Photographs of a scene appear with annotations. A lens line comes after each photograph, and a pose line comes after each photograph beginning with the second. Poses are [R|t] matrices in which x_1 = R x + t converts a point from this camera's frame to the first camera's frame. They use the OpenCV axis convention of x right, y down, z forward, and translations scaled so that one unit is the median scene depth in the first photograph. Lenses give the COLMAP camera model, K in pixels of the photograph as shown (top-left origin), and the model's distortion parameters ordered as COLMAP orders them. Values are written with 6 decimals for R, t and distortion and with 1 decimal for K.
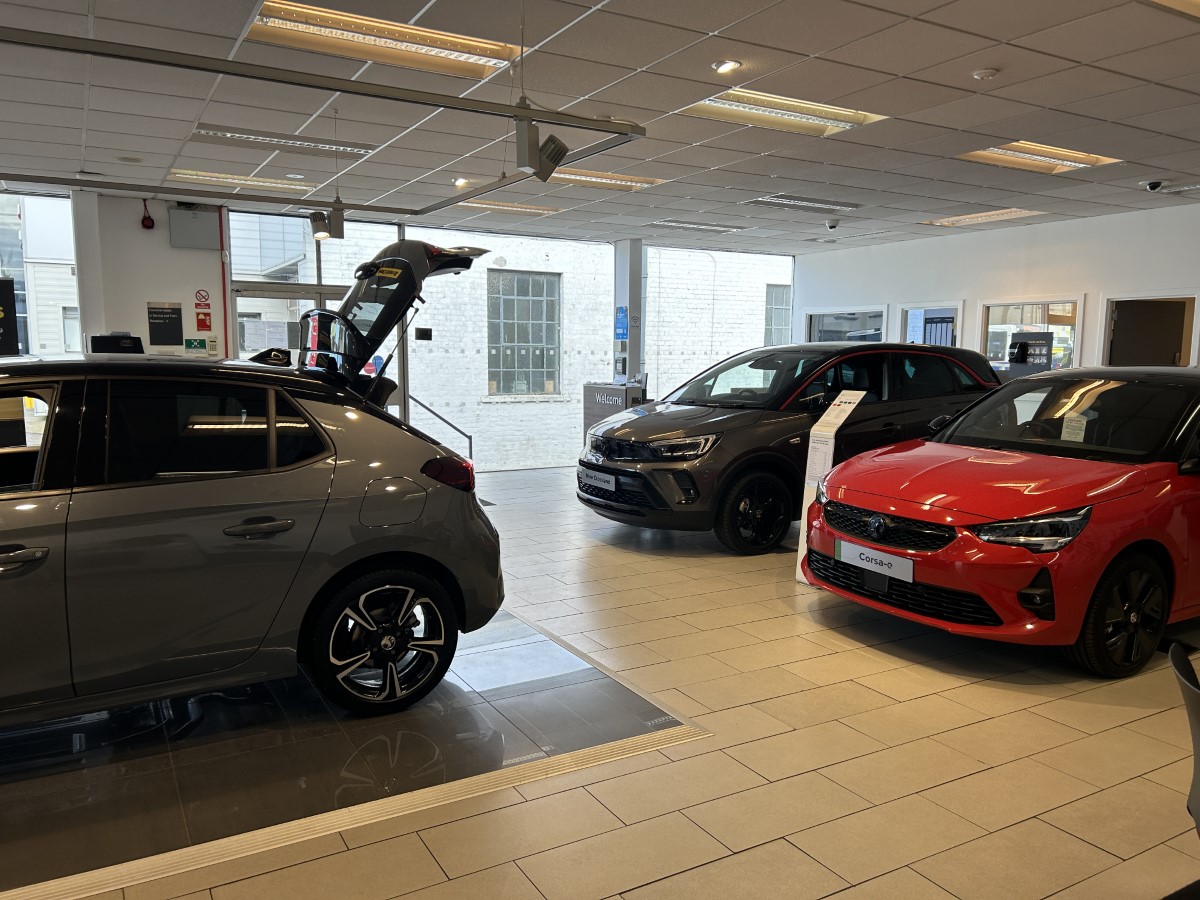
lens RADIAL K [[905.0, 0, 610.0], [0, 905.0, 462.4], [0, 0, 1]] dist [0.049033, -0.054927]
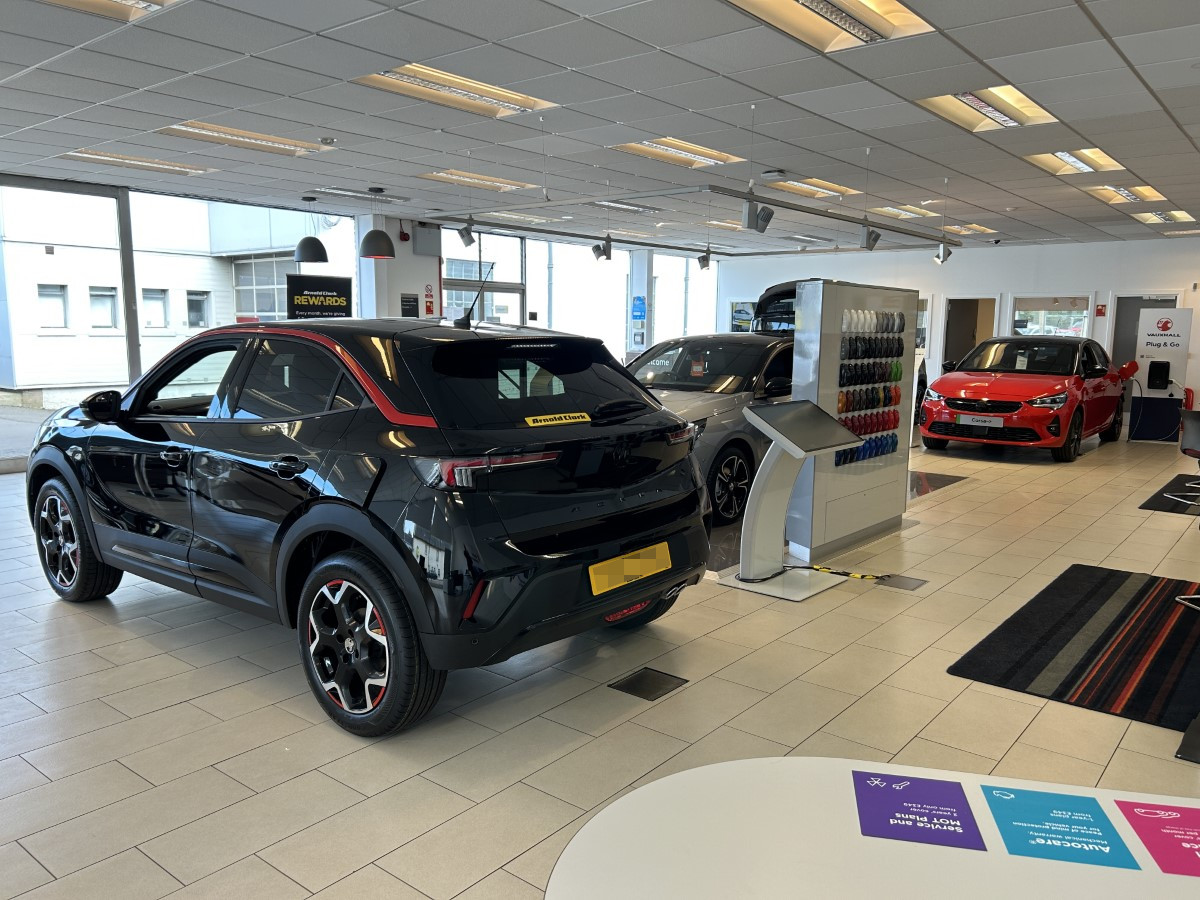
lens RADIAL K [[905.0, 0, 609.9], [0, 905.0, 458.3], [0, 0, 1]] dist [0.049033, -0.054927]
pose [[0.933864, -0.050942, 0.353981, -0.382351], [0.042580, 0.998600, 0.031377, 0.024708], [-0.355083, -0.014230, 0.934726, -0.222900]]
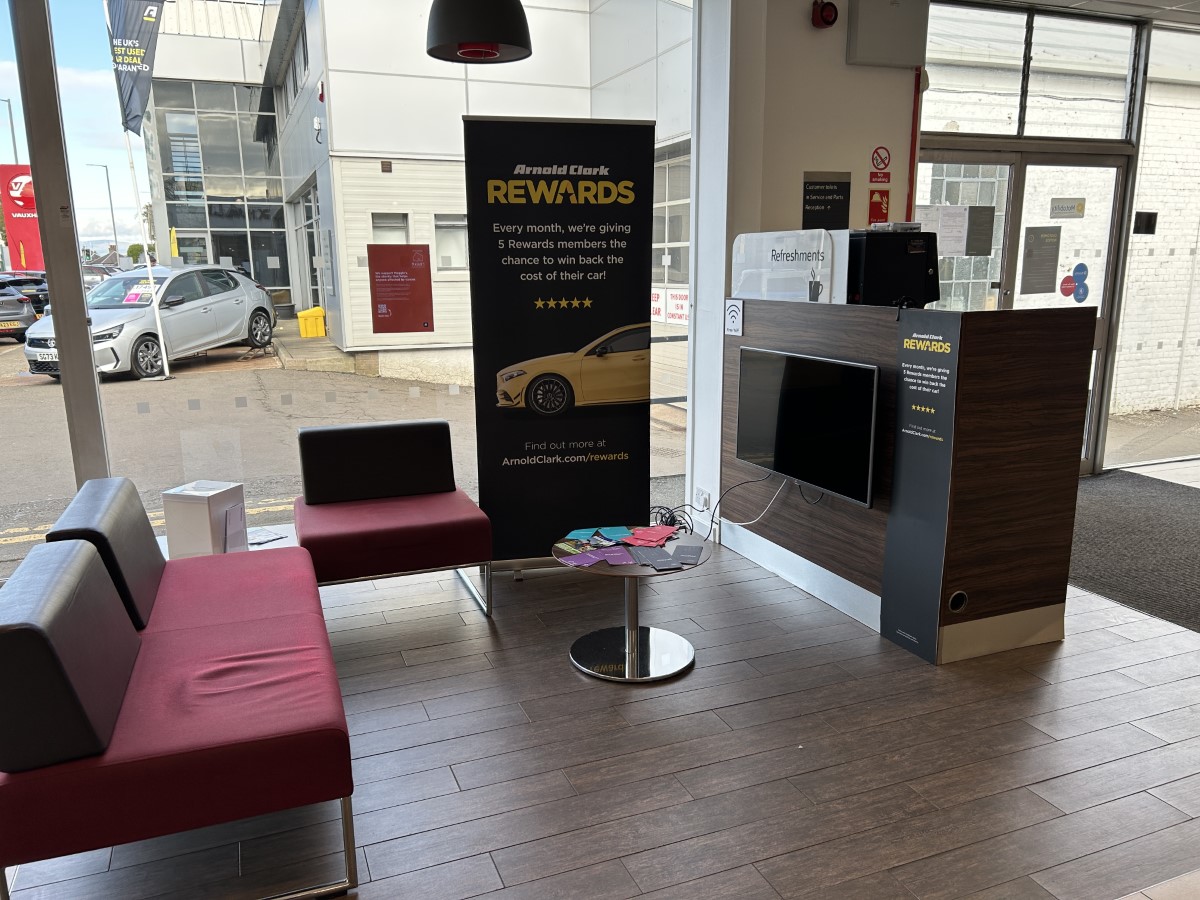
lens RADIAL K [[905.0, 0, 595.3], [0, 905.0, 465.8], [0, 0, 1]] dist [0.049033, -0.054927]
pose [[0.988207, 0.012563, -0.152607, -0.292147], [0.002676, 0.995060, 0.099242, -0.029947], [0.153100, -0.098480, 0.983291, 0.231917]]
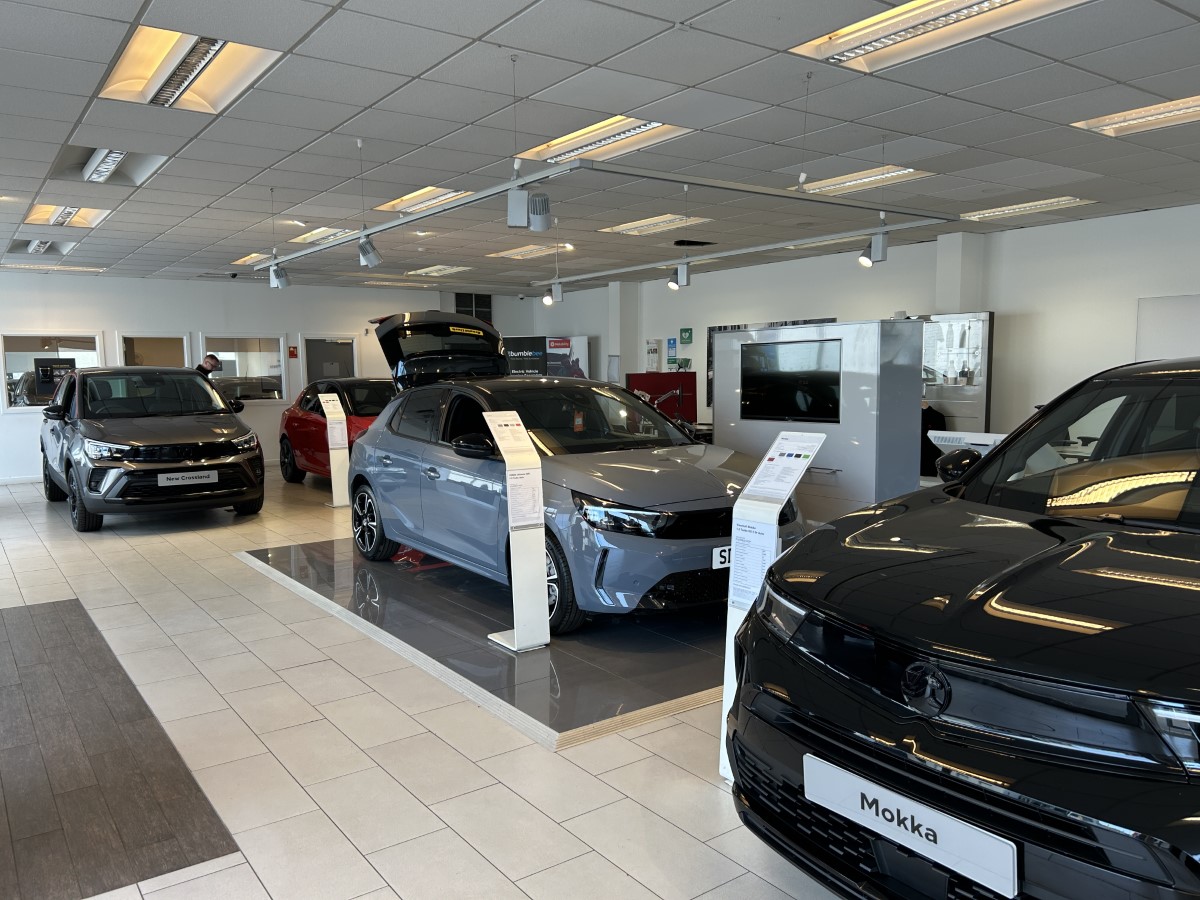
lens RADIAL K [[905.0, 0, 602.9], [0, 905.0, 456.3], [0, 0, 1]] dist [0.049033, -0.054927]
pose [[-0.097159, -0.105654, 0.989645, -0.547644], [0.134863, 0.983781, 0.118268, -0.034001], [-0.986089, 0.144957, -0.081334, 0.224675]]
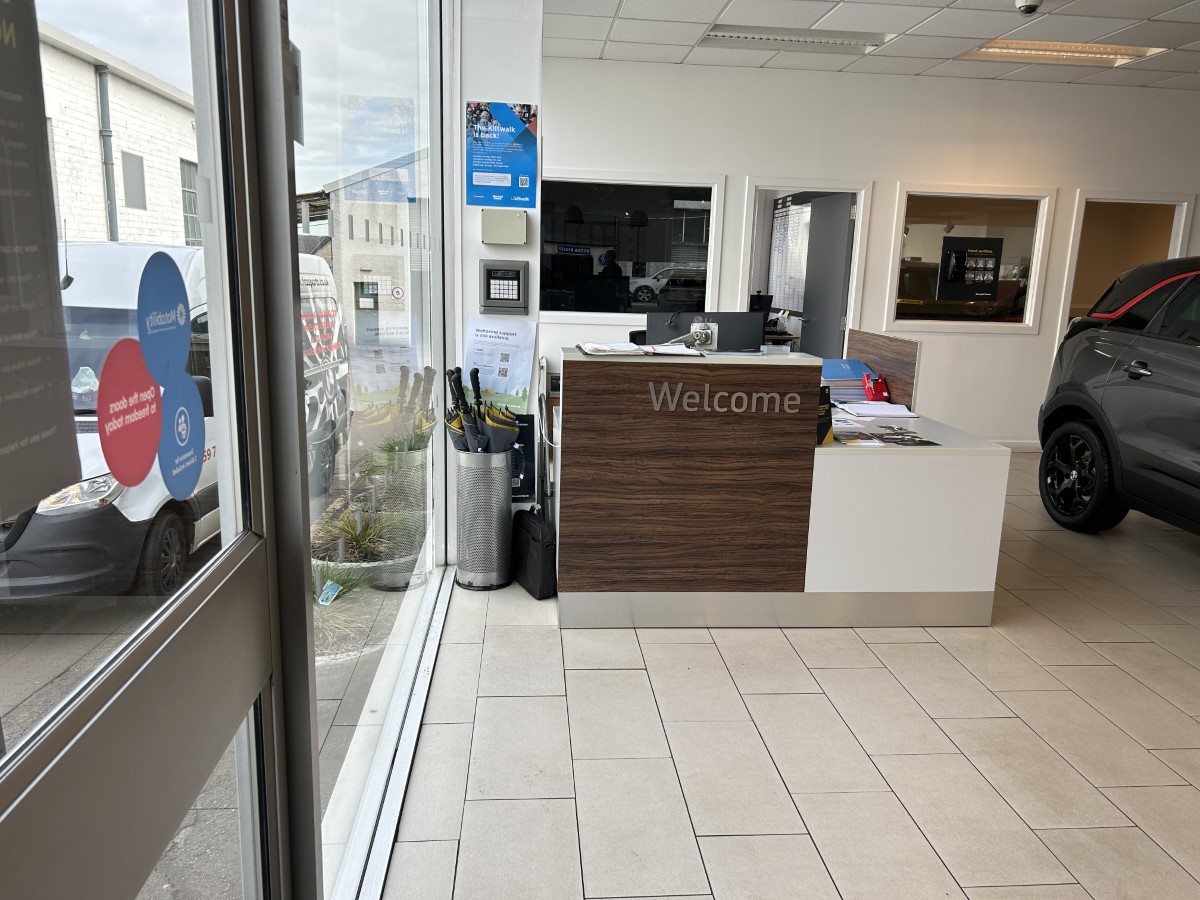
lens RADIAL K [[905.0, 0, 617.6], [0, 905.0, 451.5], [0, 0, 1]] dist [0.049033, -0.054927]
pose [[0.422155, -0.175933, 0.889288, -0.197210], [0.079953, 0.984390, 0.156792, -0.067641], [-0.902991, 0.004911, 0.429631, 0.574671]]
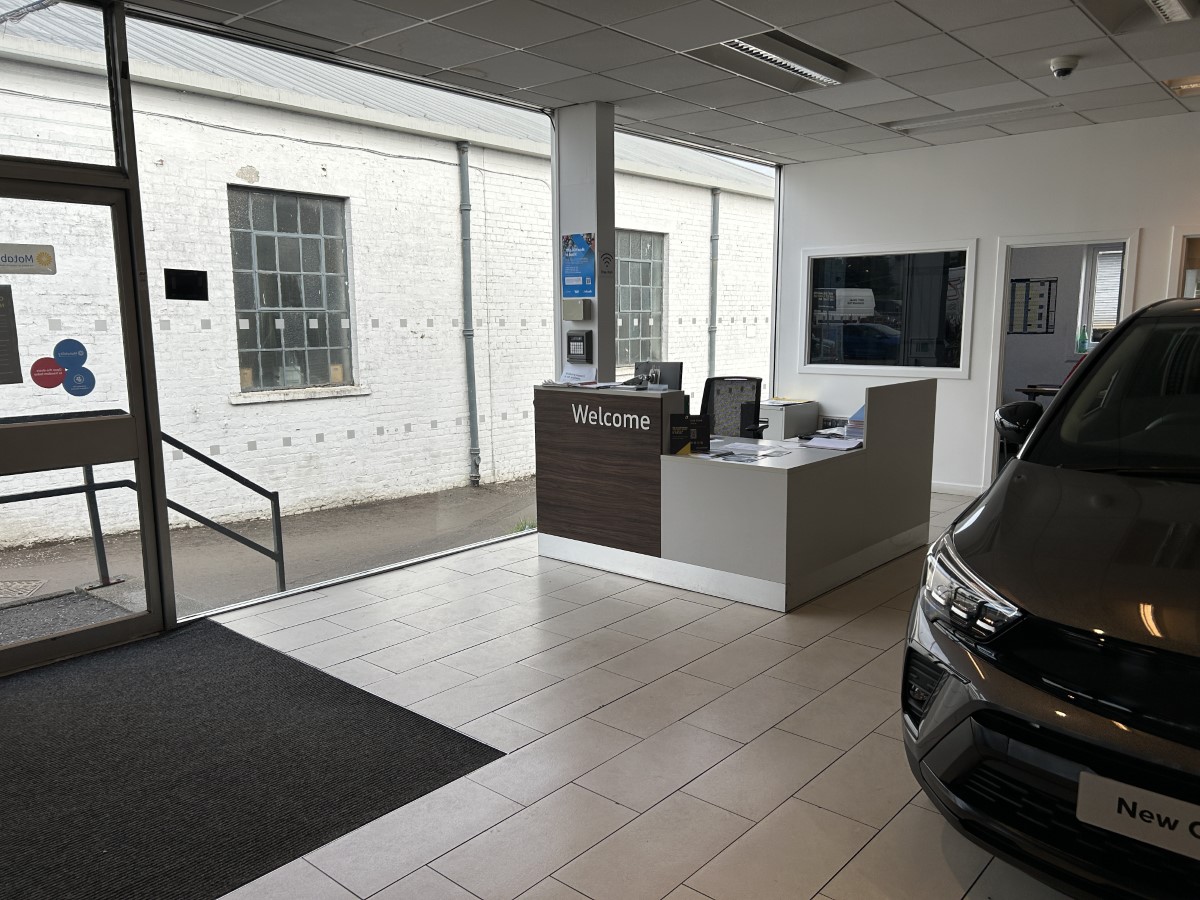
lens RADIAL K [[905.0, 0, 609.4], [0, 905.0, 456.5], [0, 0, 1]] dist [0.049033, -0.054927]
pose [[0.945267, -0.061662, 0.320419, -0.102698], [0.051429, 0.997863, 0.040309, -0.044236], [-0.322220, -0.021624, 0.946418, 0.343274]]
